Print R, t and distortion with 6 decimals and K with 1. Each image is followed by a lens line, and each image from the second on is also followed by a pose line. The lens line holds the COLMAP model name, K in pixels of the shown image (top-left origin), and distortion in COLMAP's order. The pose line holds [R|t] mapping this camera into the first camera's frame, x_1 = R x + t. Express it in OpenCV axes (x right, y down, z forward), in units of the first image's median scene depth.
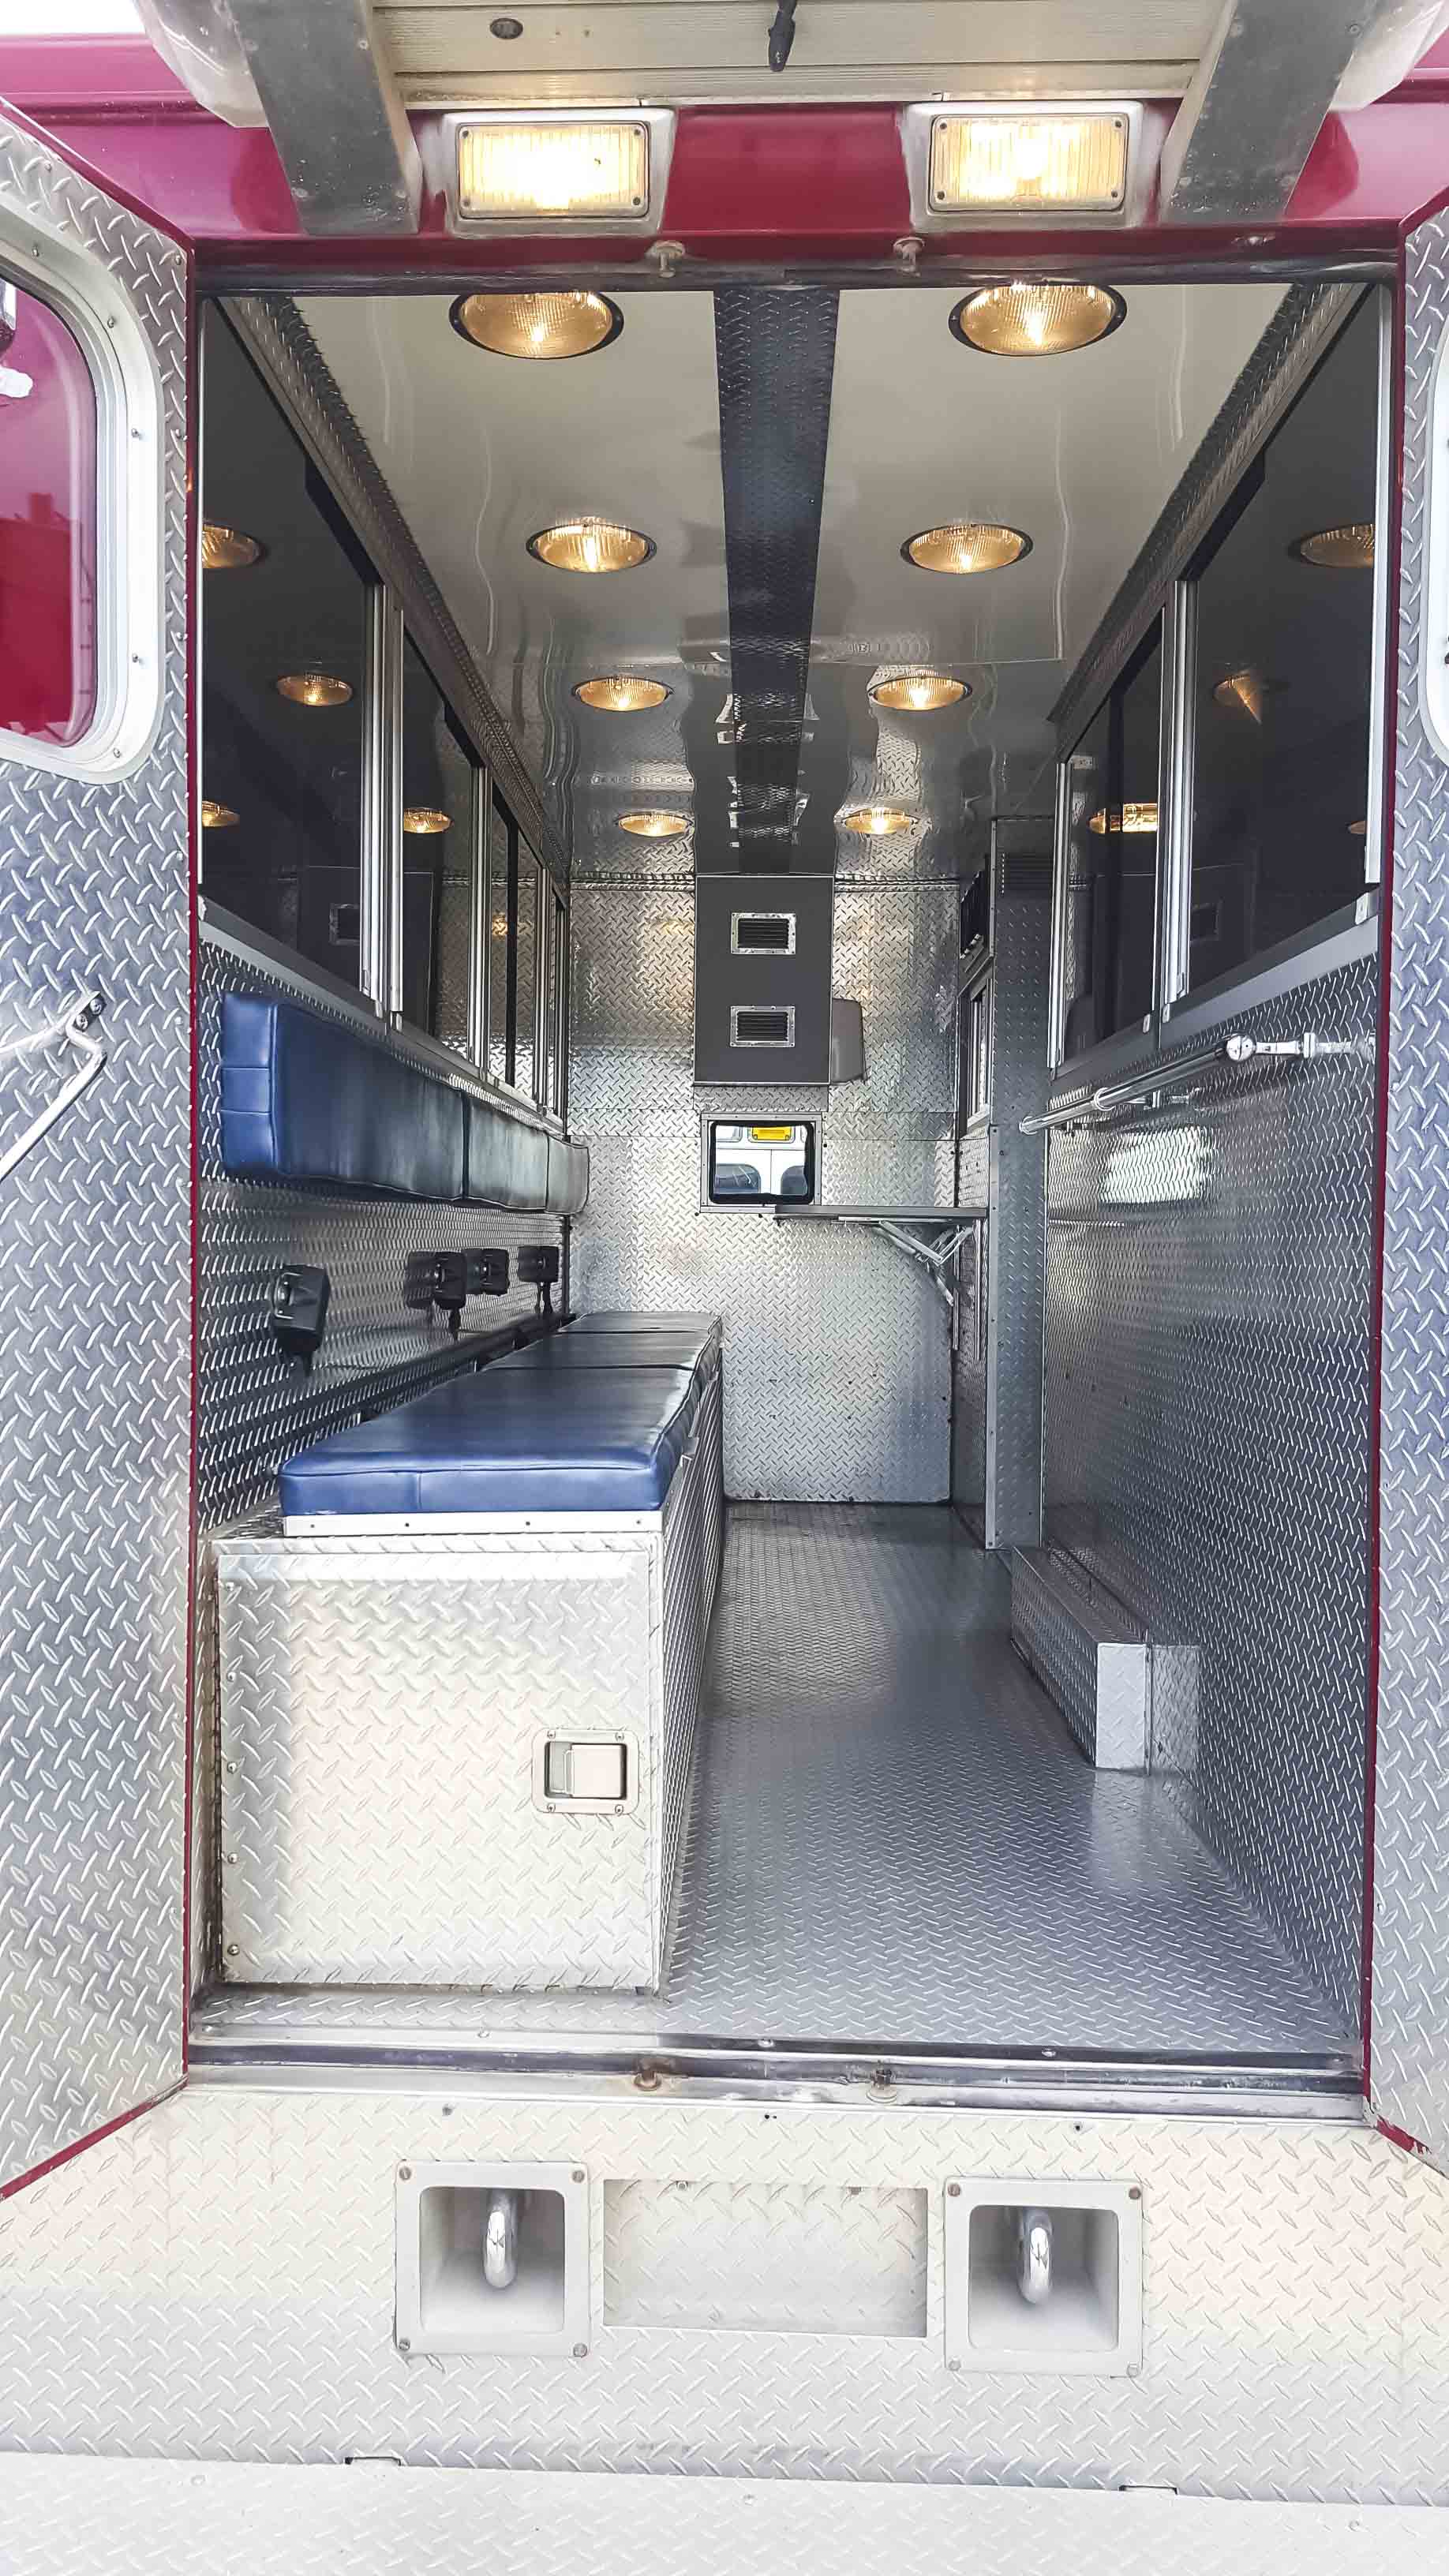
lens RADIAL K [[1874.6, 0, 683.6], [0, 1874.6, 1281.9], [0, 0, 1]] dist [0.105451, -0.184398]
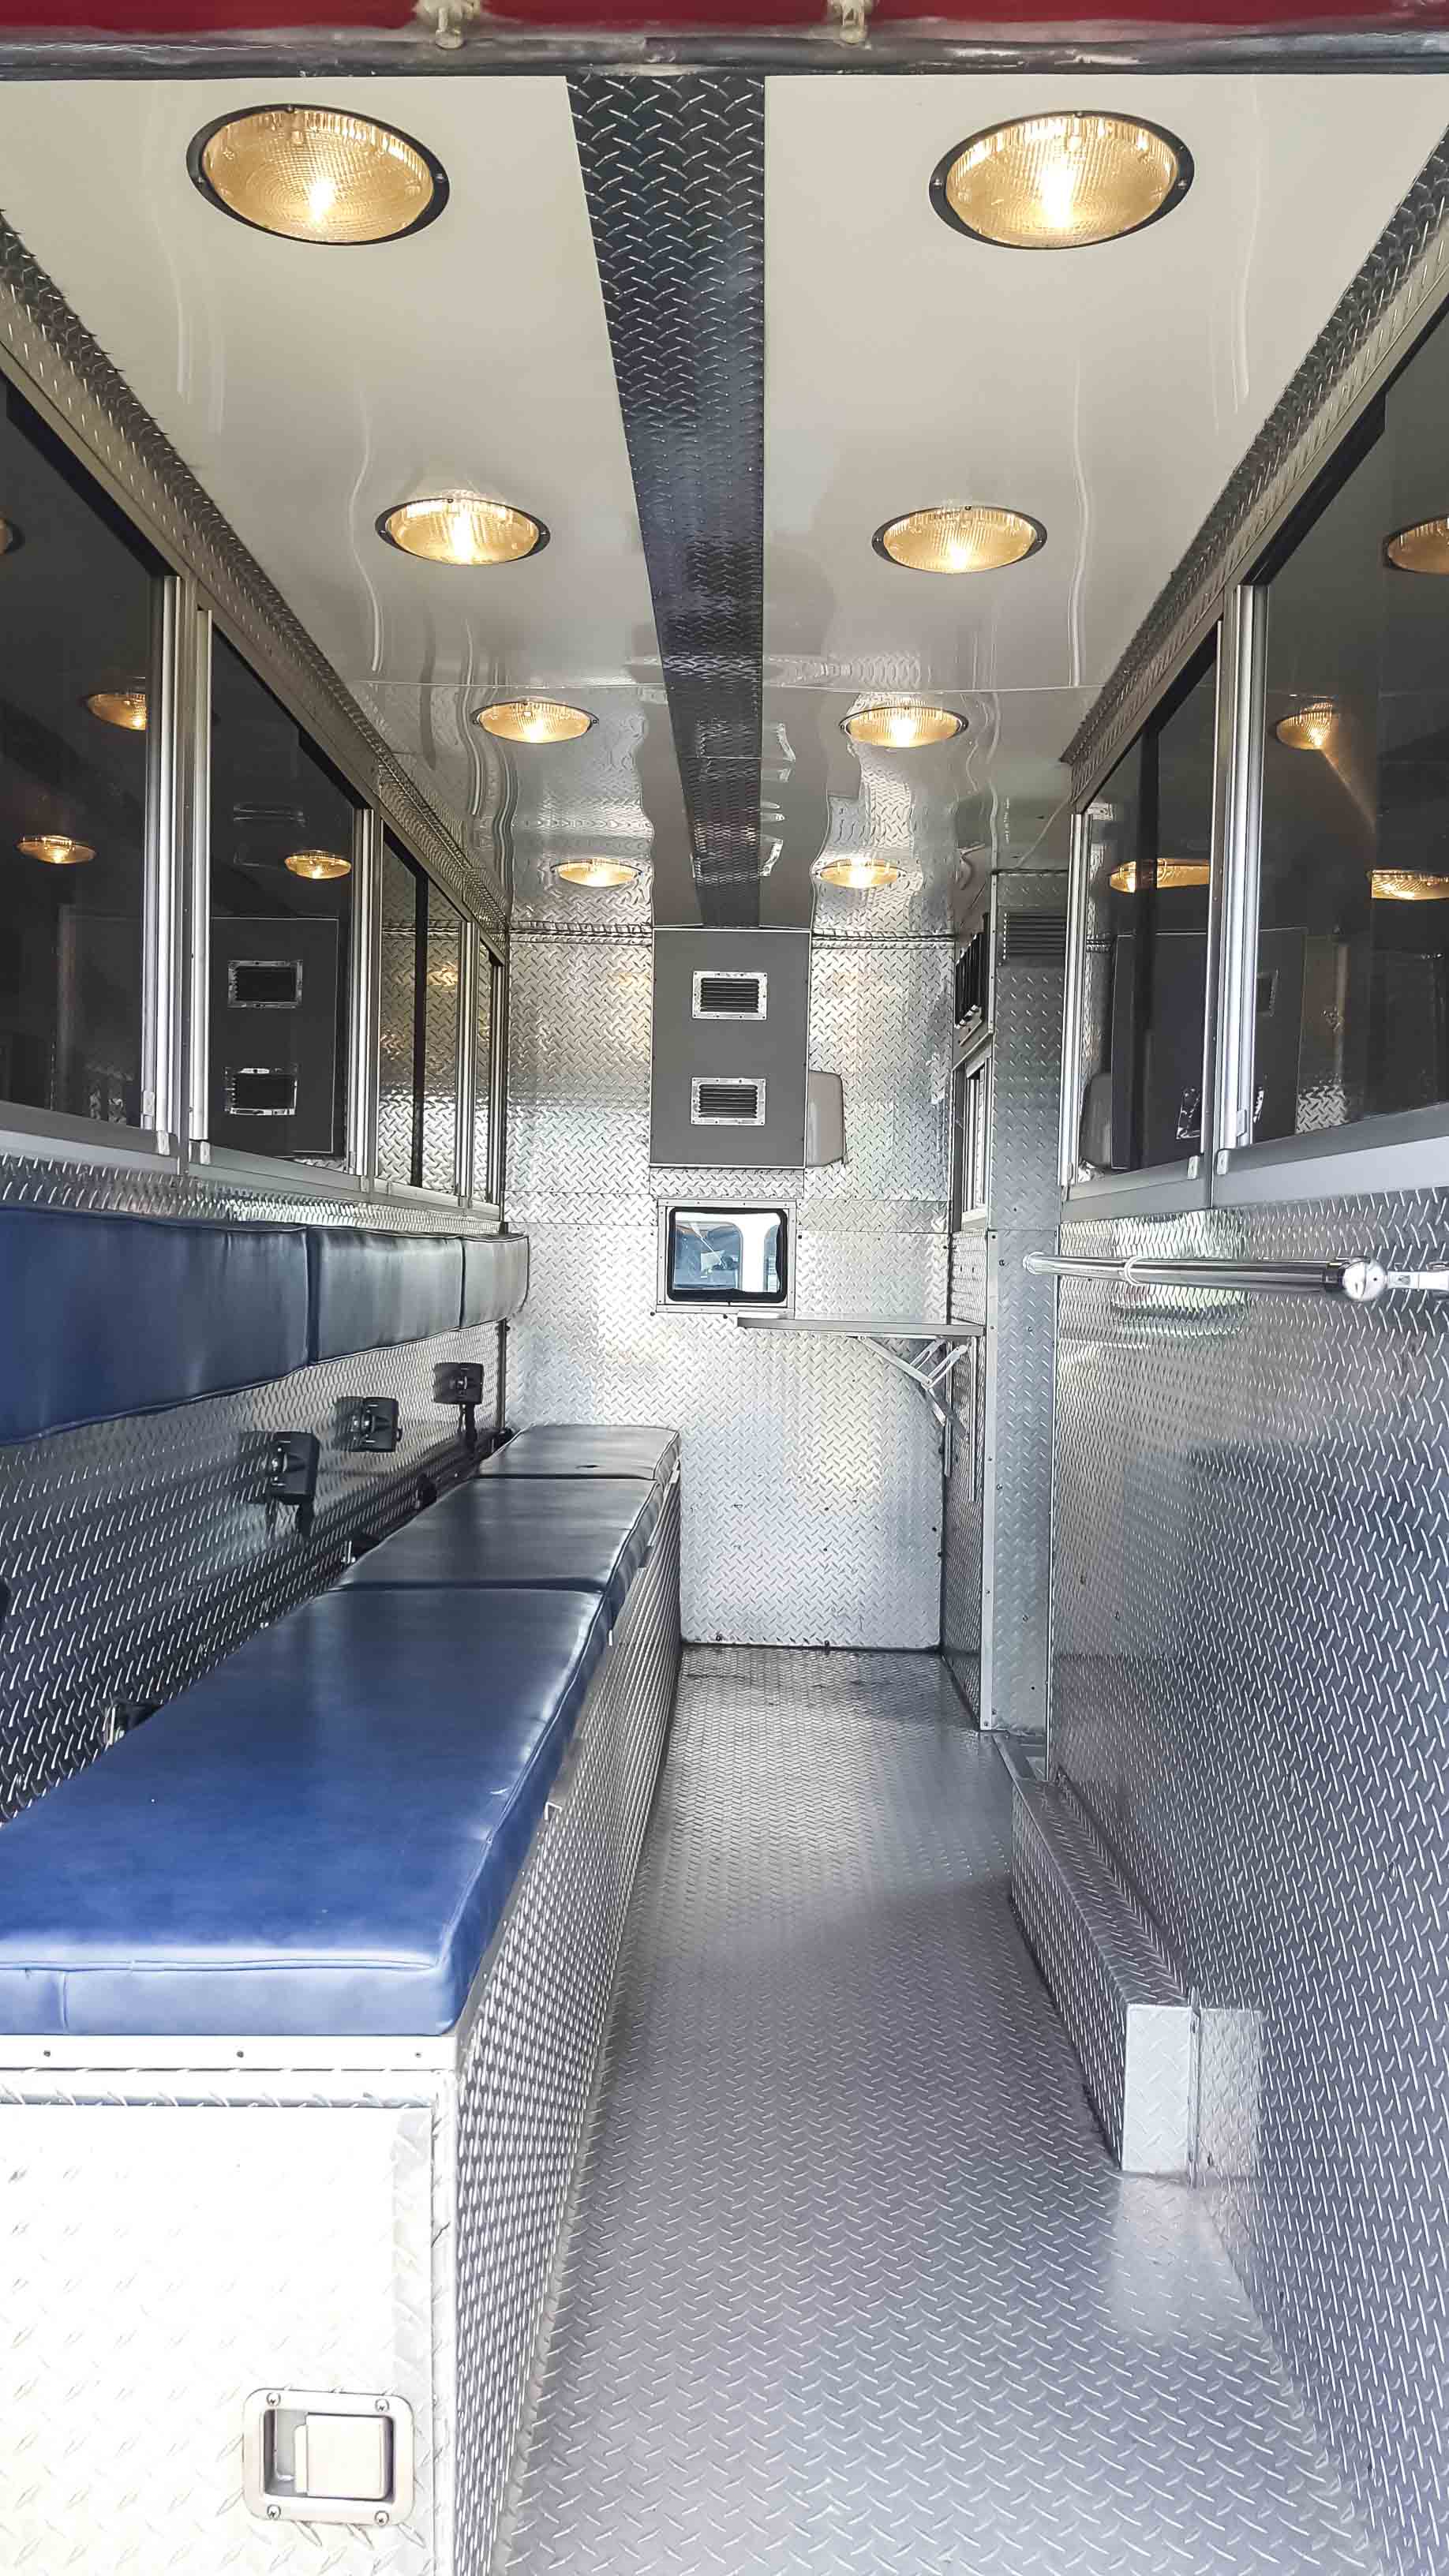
lens RADIAL K [[1863.8, 0, 715.8], [0, 1863.8, 1281.3], [0, 0, 1]] dist [0.092275, -0.171309]
pose [[0.999833, 0.008381, 0.016229, 0.026289], [-0.008243, 0.999929, -0.008559, -0.052245], [-0.016299, 0.008424, 0.999832, 0.157945]]
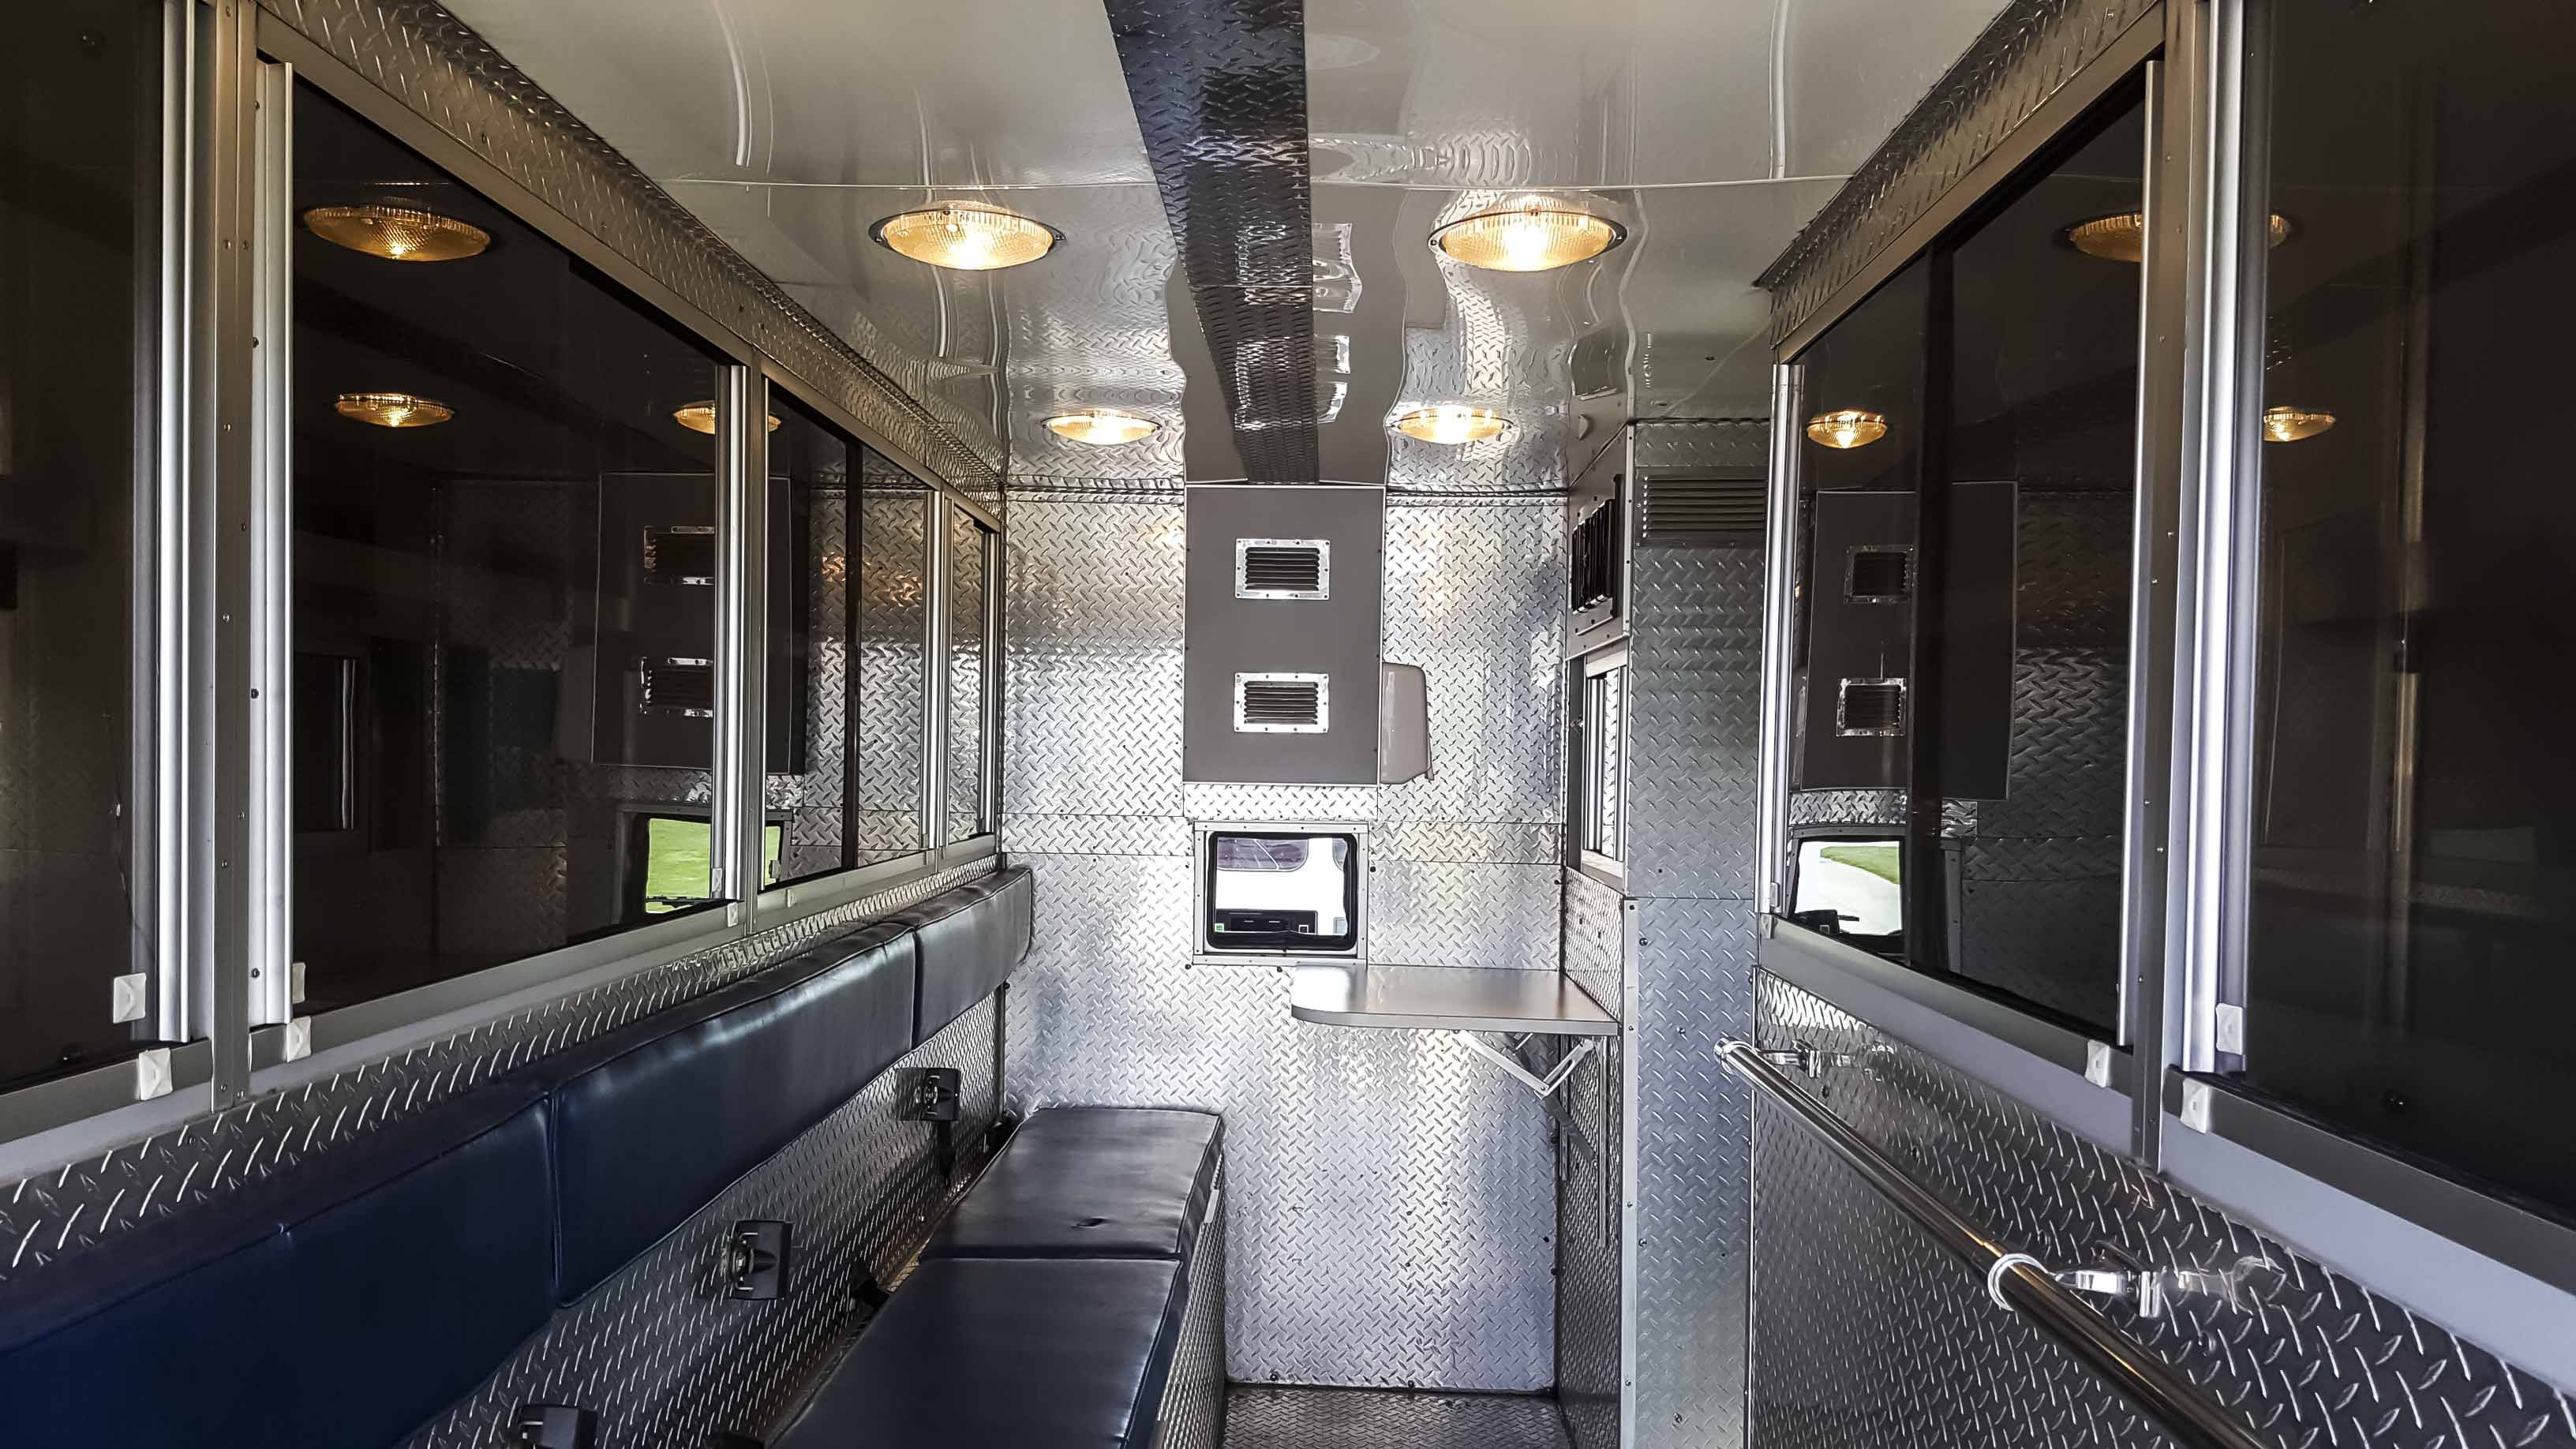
lens RADIAL K [[1863.8, 0, 1241.9], [0, 1863.8, 770.4], [0, 0, 1]] dist [0.092275, -0.171309]
pose [[0.999954, 0.002610, -0.009248, 0.039087], [-0.002682, 0.999967, -0.007733, -0.122355], [0.009227, 0.007757, 0.999927, 0.366754]]
